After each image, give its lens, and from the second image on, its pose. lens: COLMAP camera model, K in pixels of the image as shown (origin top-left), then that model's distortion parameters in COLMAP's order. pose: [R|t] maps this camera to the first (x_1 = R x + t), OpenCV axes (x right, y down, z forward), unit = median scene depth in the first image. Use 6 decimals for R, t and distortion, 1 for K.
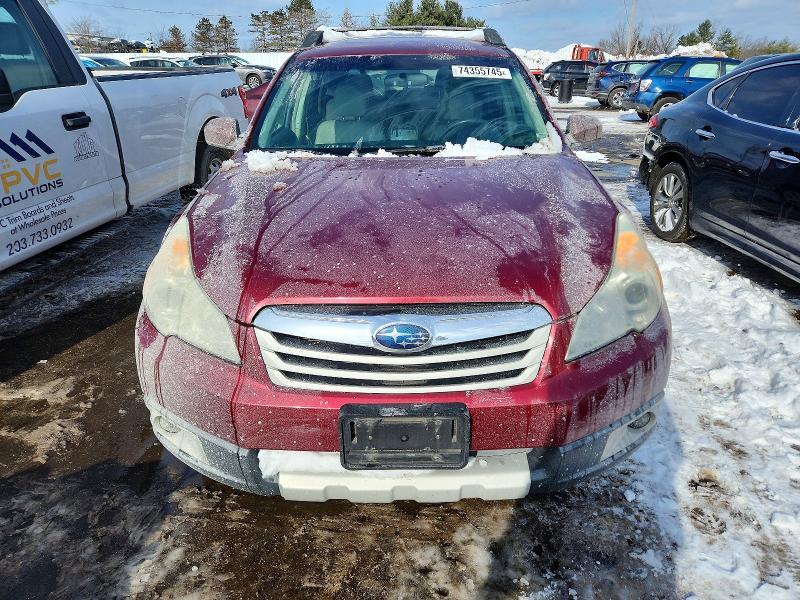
lens RADIAL K [[544.2, 0, 400.0], [0, 544.2, 300.0], [0, 0, 1]] dist [0.095345, -0.074504]
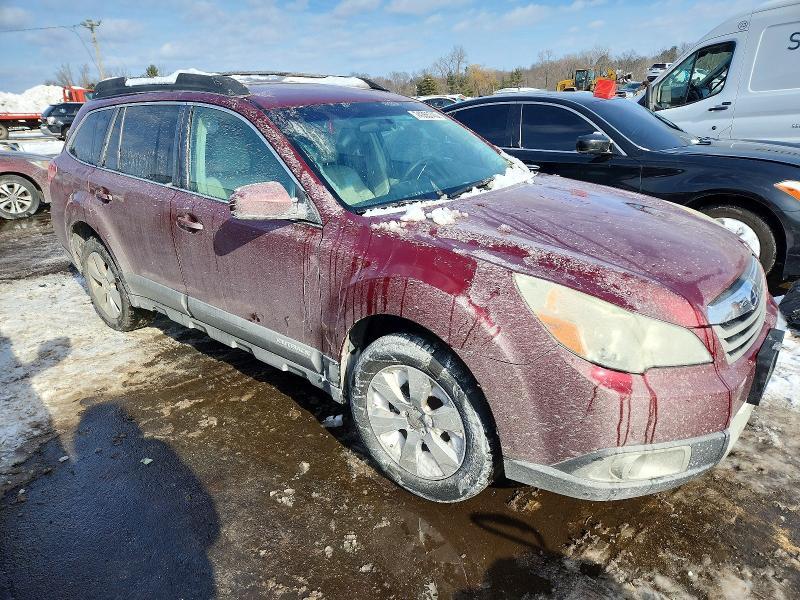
lens RADIAL K [[544.2, 0, 400.0], [0, 544.2, 300.0], [0, 0, 1]] dist [0.095345, -0.074504]
pose [[0.639092, -0.281932, 0.715595, -0.697083], [0.327008, 0.941716, 0.078971, -0.143718], [-0.696151, 0.183536, 0.694038, 0.284818]]
